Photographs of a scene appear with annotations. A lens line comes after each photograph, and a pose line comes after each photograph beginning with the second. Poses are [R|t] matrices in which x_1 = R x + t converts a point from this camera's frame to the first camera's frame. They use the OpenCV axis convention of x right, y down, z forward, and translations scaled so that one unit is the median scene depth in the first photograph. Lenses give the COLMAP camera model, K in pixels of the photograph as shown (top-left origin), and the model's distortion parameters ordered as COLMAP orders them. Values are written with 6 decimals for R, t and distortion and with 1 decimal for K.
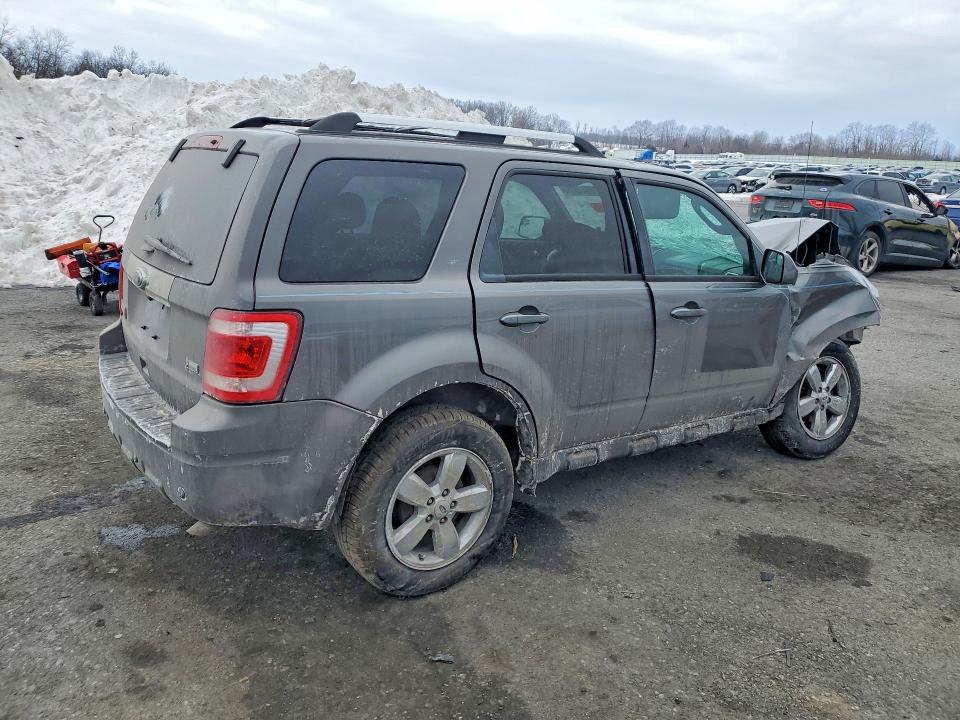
lens RADIAL K [[742.3, 0, 475.9], [0, 742.3, 358.9], [0, 0, 1]] dist [0.016221, 0.000864]
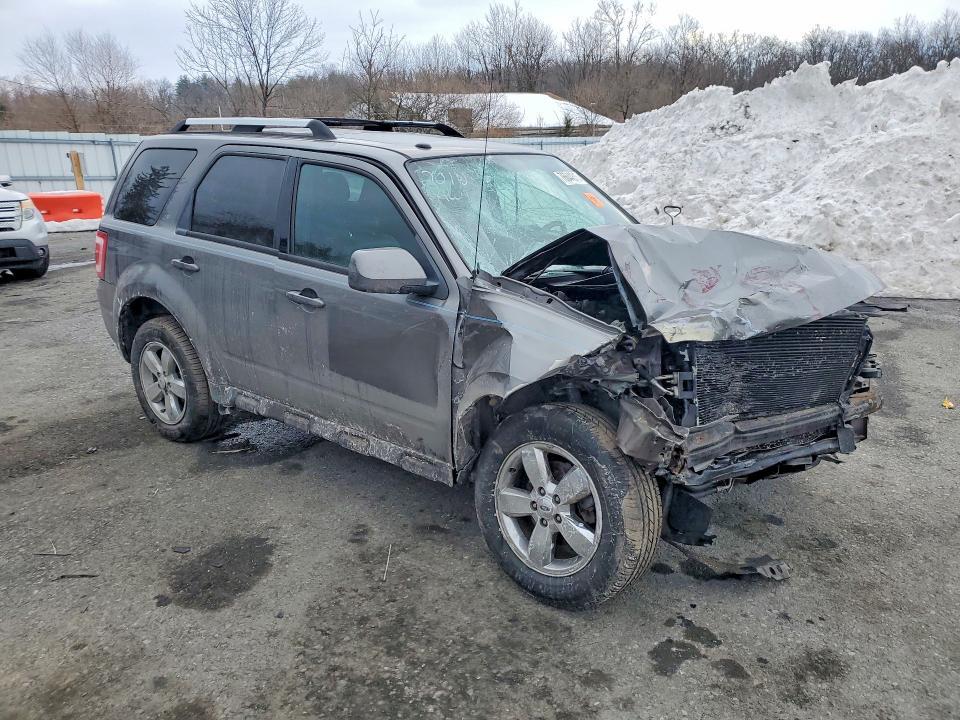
lens RADIAL K [[742.3, 0, 475.9], [0, 742.3, 358.9], [0, 0, 1]] dist [0.016221, 0.000864]
pose [[0.284034, 0.227174, -0.931513, 1.357346], [-0.233452, 0.958674, 0.162615, -0.209171], [0.929960, 0.171276, 0.325330, 0.978025]]
